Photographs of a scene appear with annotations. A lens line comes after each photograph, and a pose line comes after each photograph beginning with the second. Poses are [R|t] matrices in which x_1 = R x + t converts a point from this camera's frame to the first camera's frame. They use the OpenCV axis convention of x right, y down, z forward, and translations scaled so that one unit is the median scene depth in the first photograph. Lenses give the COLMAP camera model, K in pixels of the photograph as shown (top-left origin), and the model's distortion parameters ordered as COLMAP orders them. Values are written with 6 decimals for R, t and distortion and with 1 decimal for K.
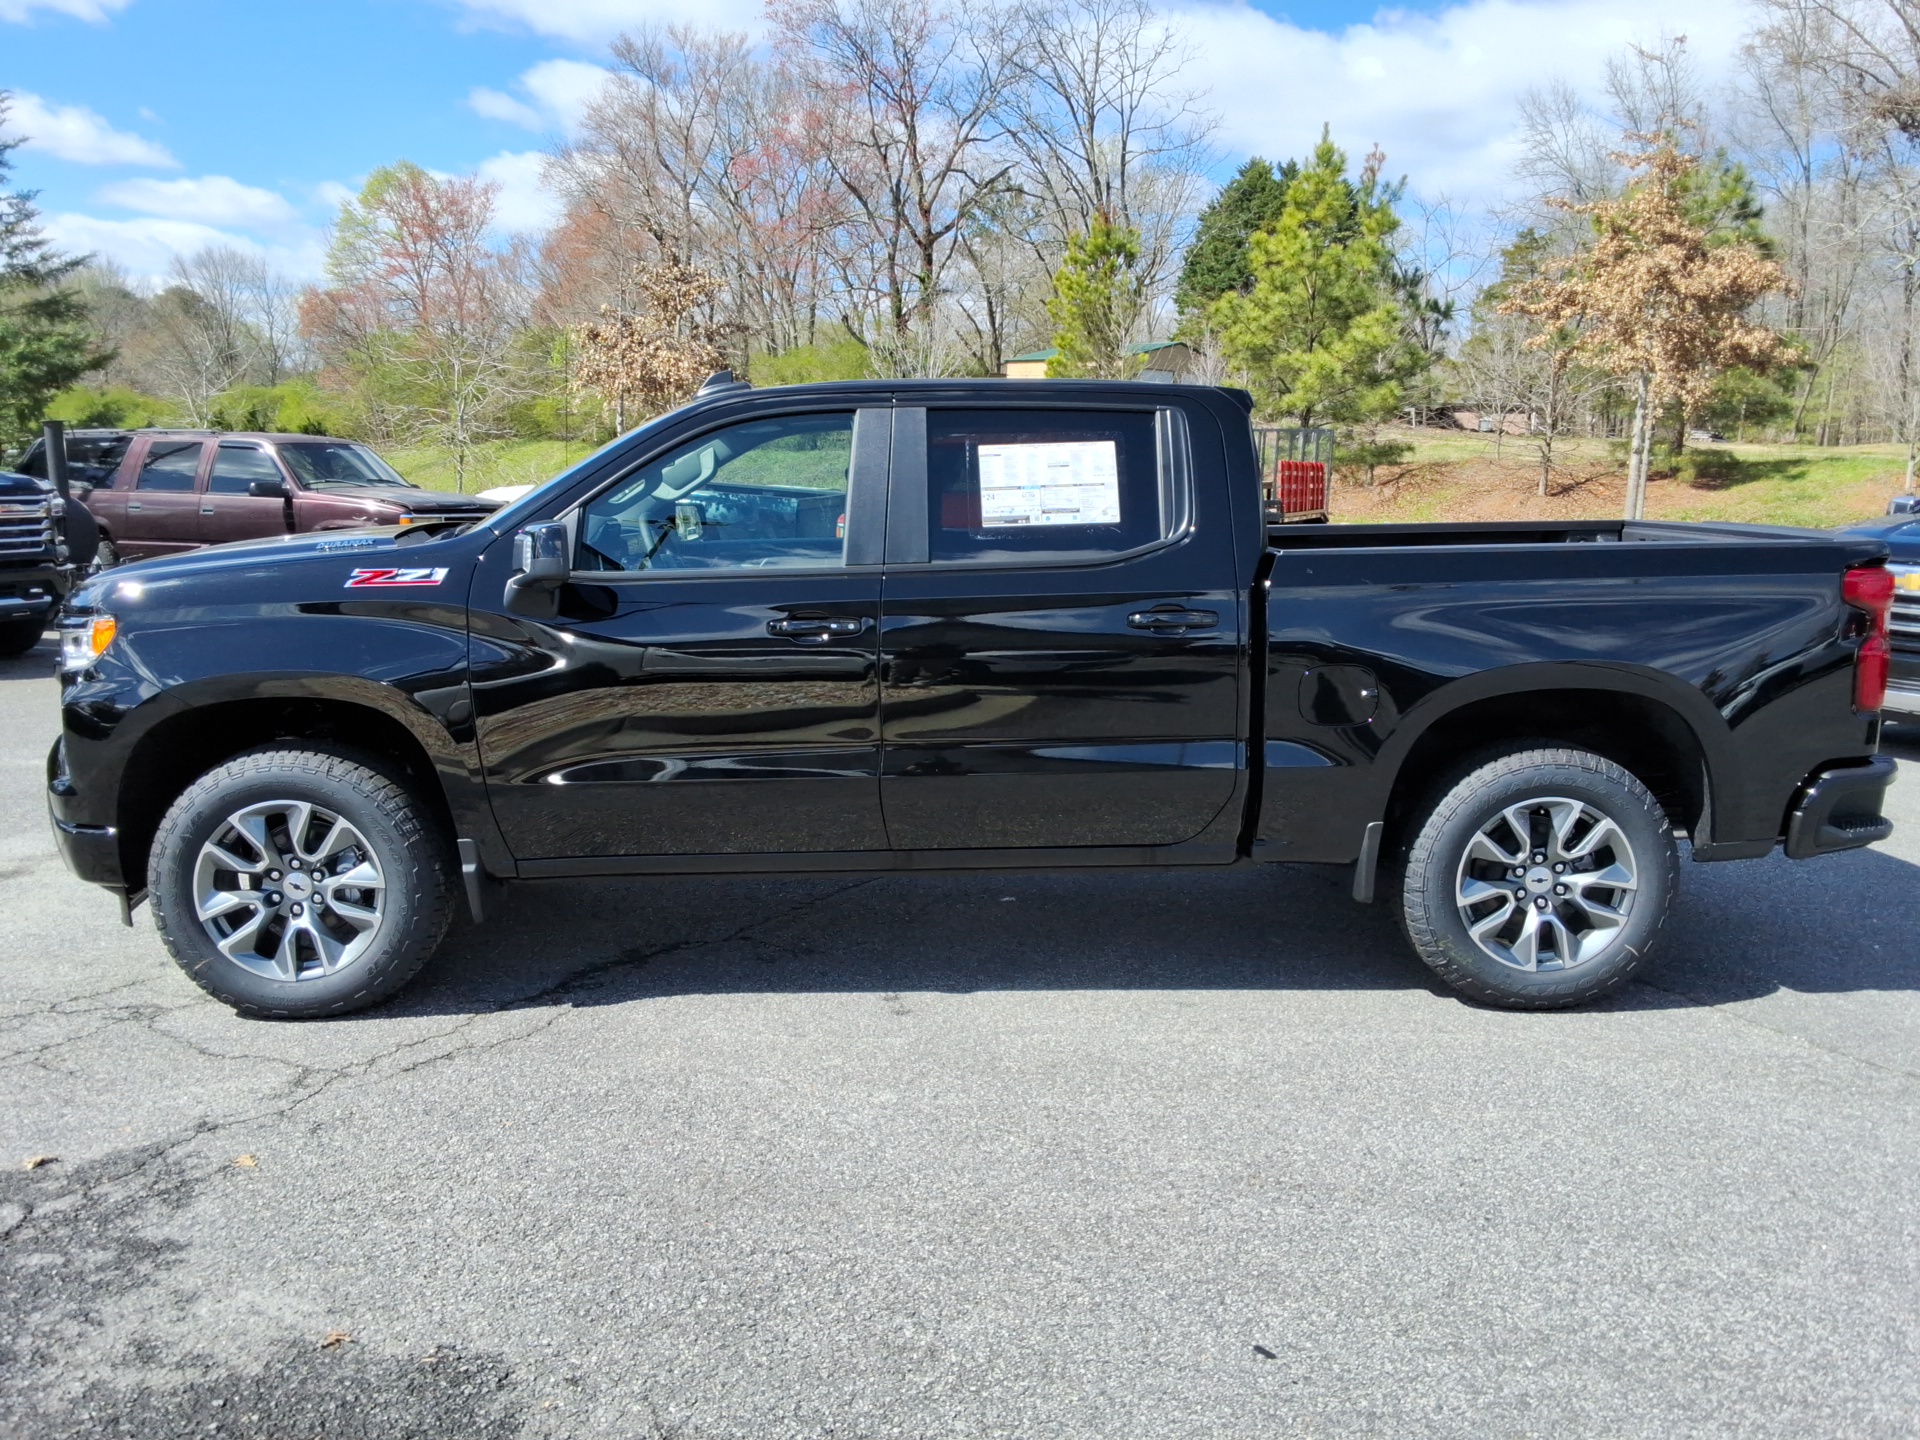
lens RADIAL K [[1540.4, 0, 969.9], [0, 1540.4, 712.1], [0, 0, 1]] dist [0.110170, -0.166272]
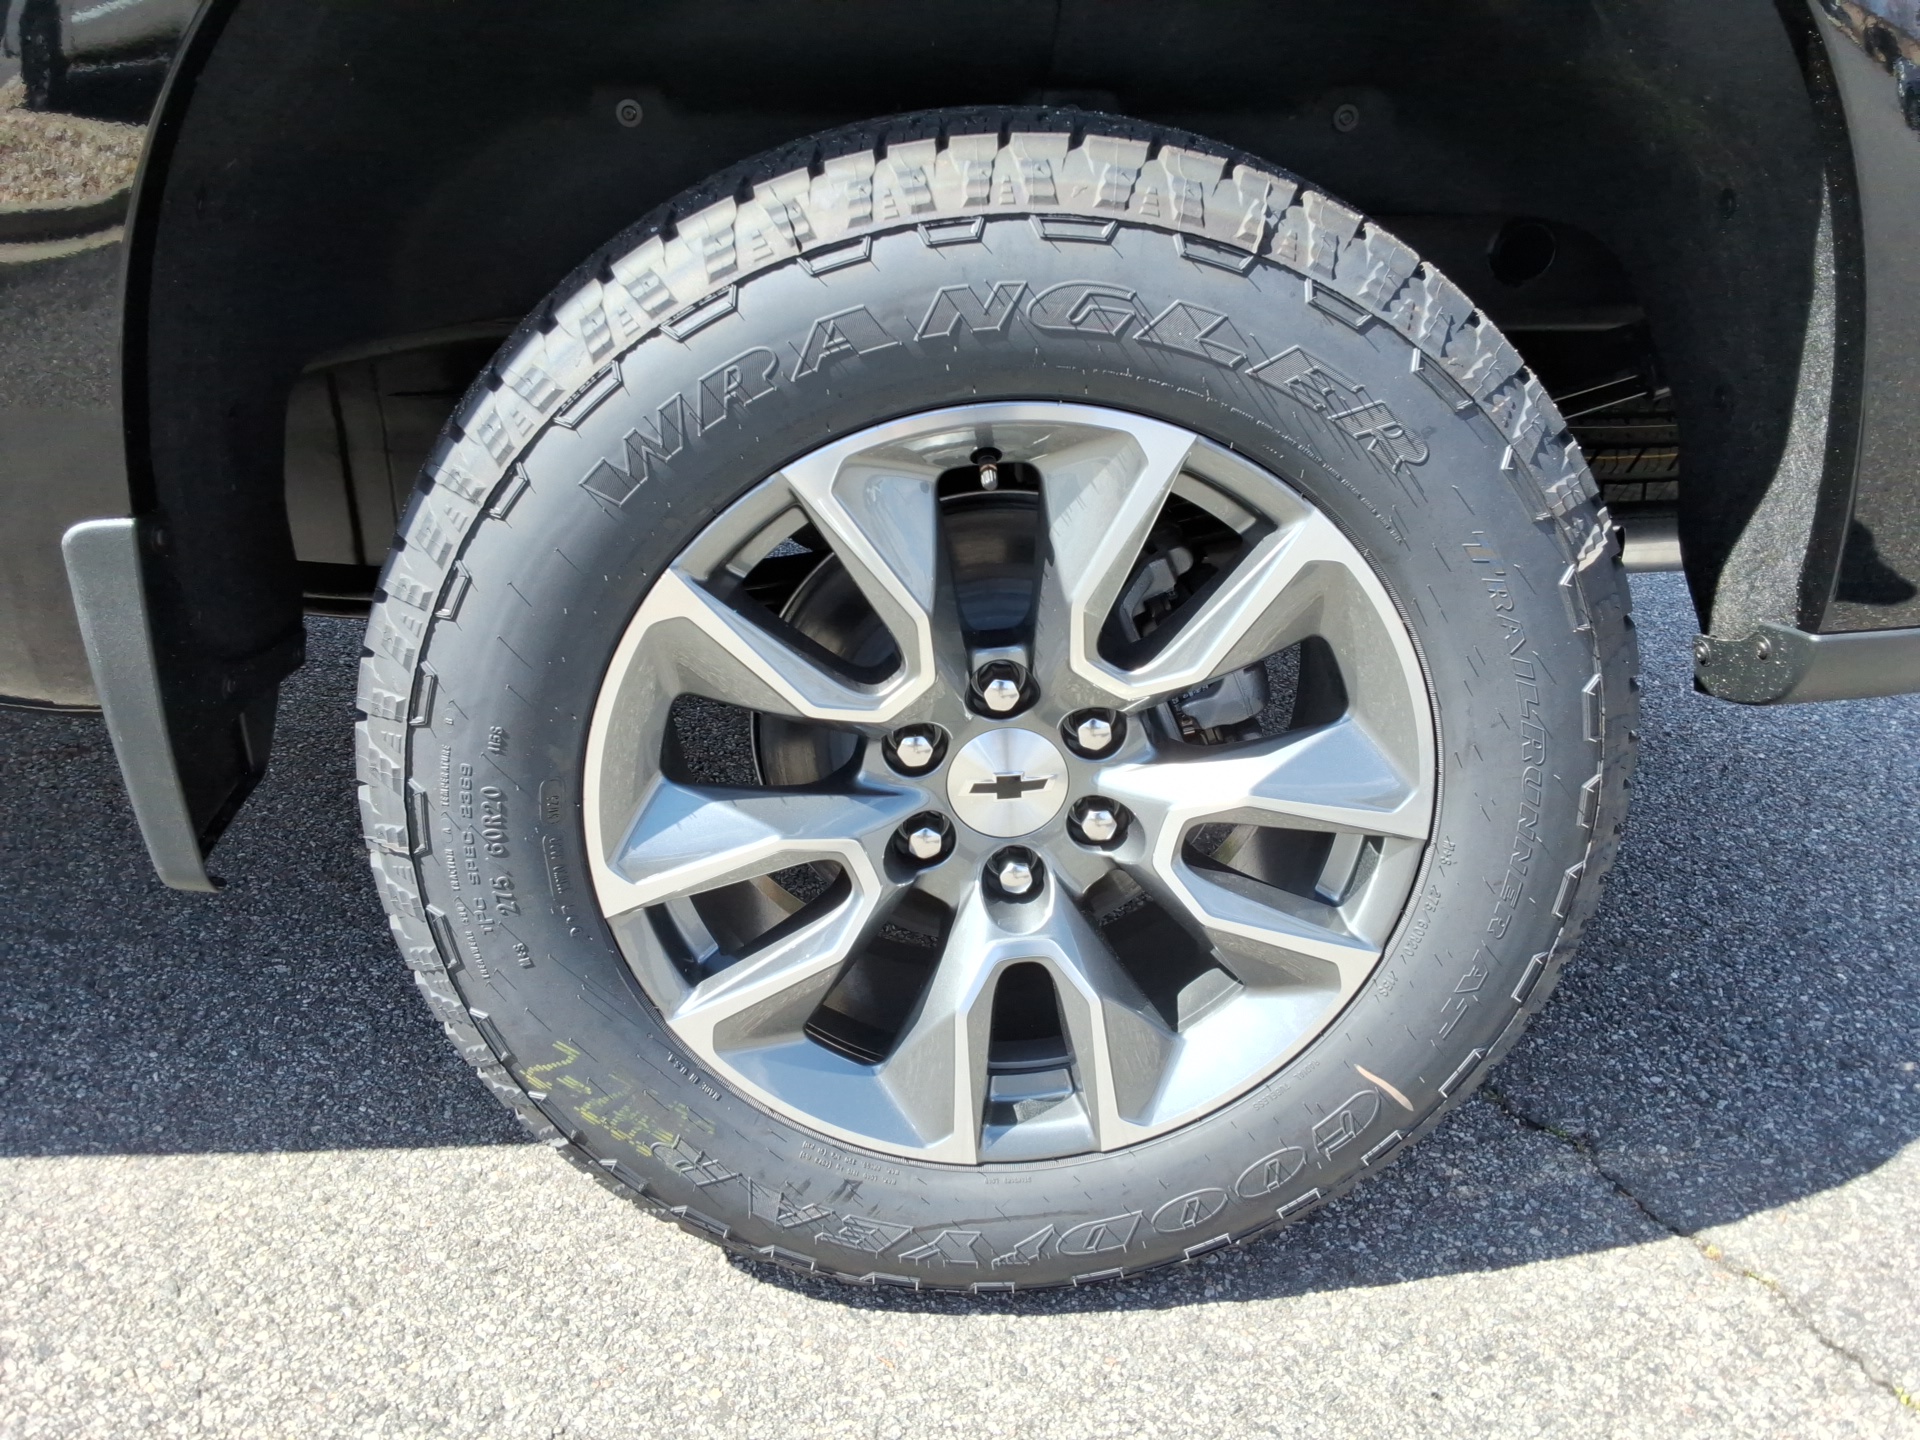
lens RADIAL K [[1540.4, 0, 978.9], [0, 1540.4, 722.7], [0, 0, 1]] dist [0.110170, -0.166272]
pose [[0.999243, 0.010685, 0.037406, 0.354581], [-0.019838, 0.967079, 0.253700, 0.043818], [-0.033464, -0.254250, 0.966559, 0.794252]]
